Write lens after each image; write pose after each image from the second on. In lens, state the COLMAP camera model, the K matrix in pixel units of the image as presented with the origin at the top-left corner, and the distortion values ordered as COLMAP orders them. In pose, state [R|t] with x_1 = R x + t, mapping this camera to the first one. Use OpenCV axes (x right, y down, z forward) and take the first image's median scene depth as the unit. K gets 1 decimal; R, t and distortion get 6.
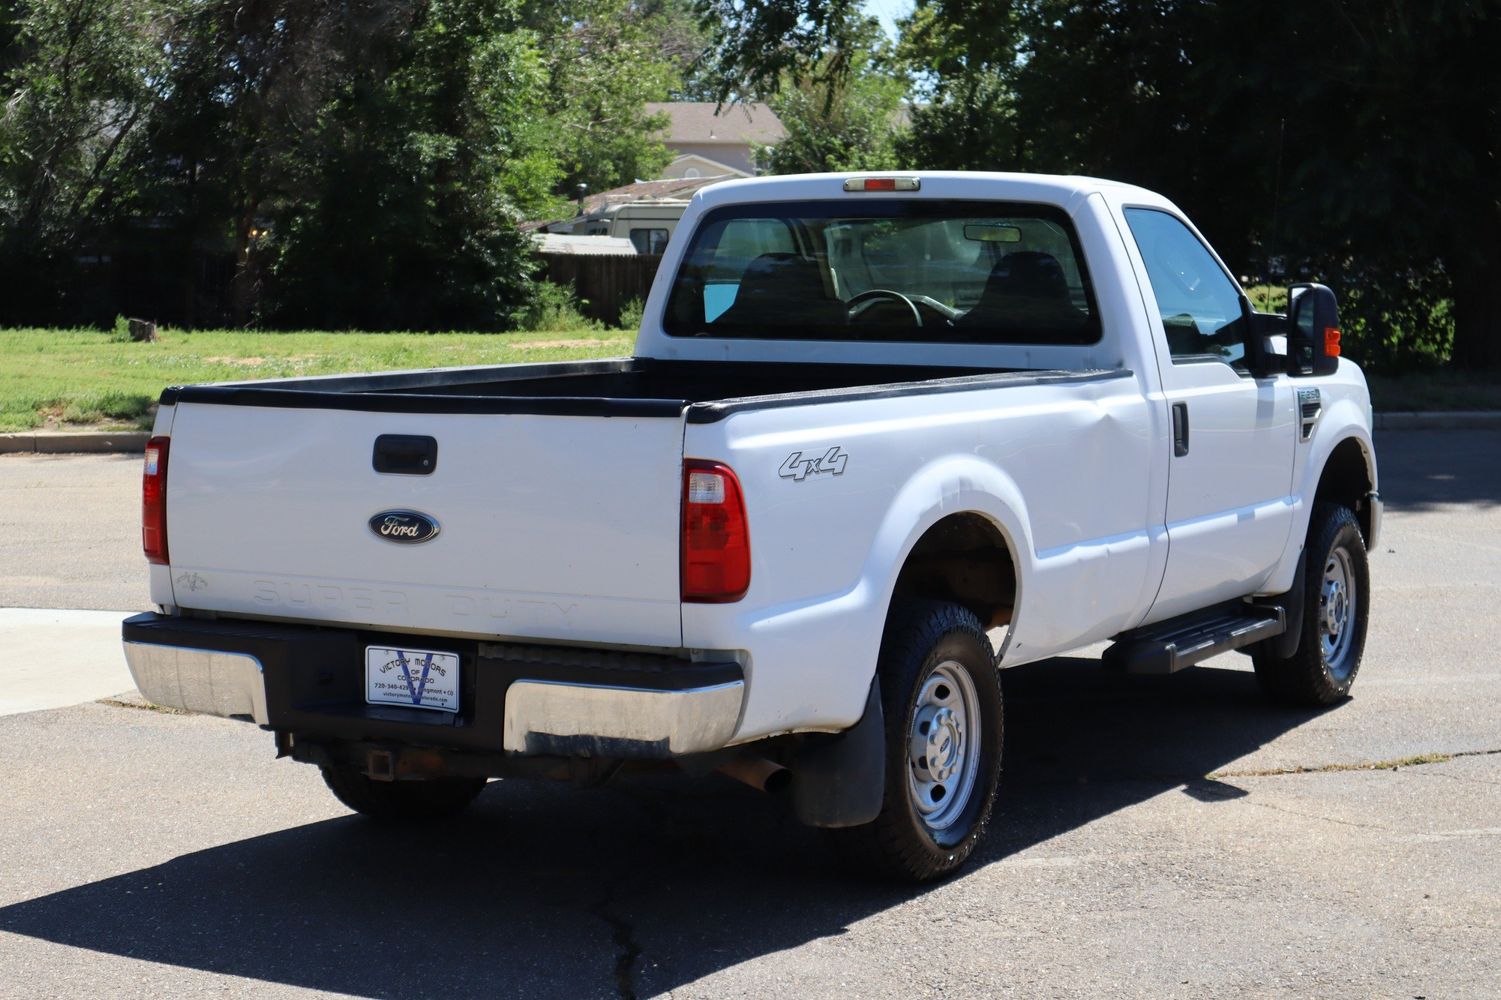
lens RADIAL K [[2959.2, 0, 743.8], [0, 2959.2, 506.3], [0, 0, 1]] dist [-0.141529, 0.000000]
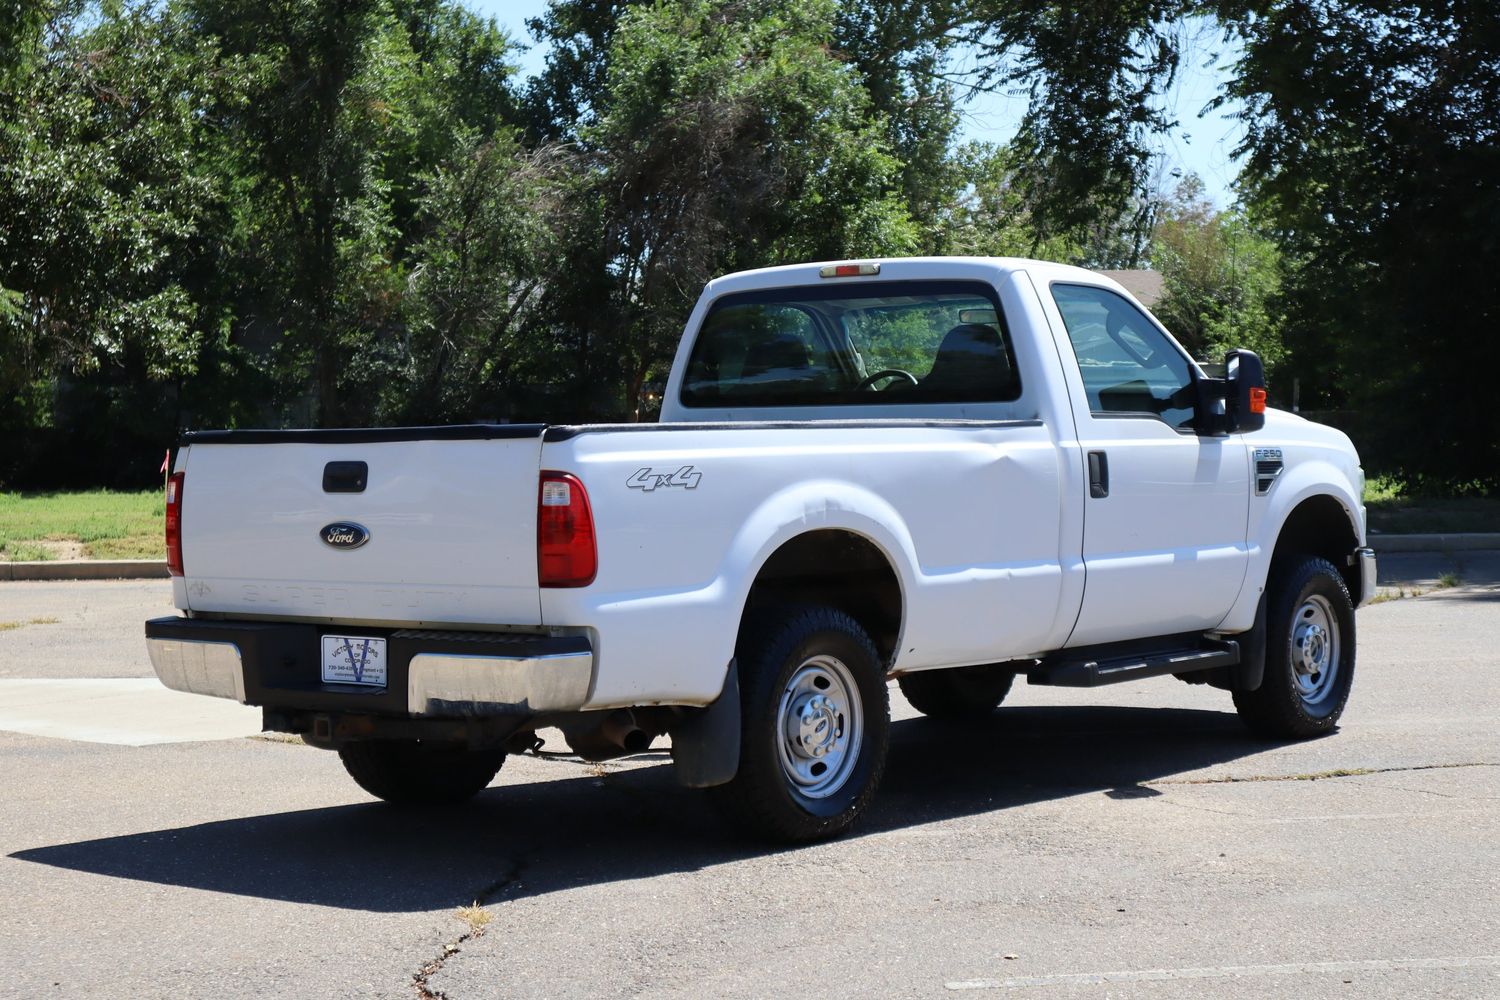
lens RADIAL K [[2957.2, 0, 757.6], [0, 2957.2, 495.2], [0, 0, 1]] dist [-0.141529, 0.000000]
pose [[0.986757, -0.012632, -0.161715, 0.205813], [0.001948, 0.997814, -0.066052, 0.058108], [0.162196, 0.064862, 0.984625, -0.148974]]
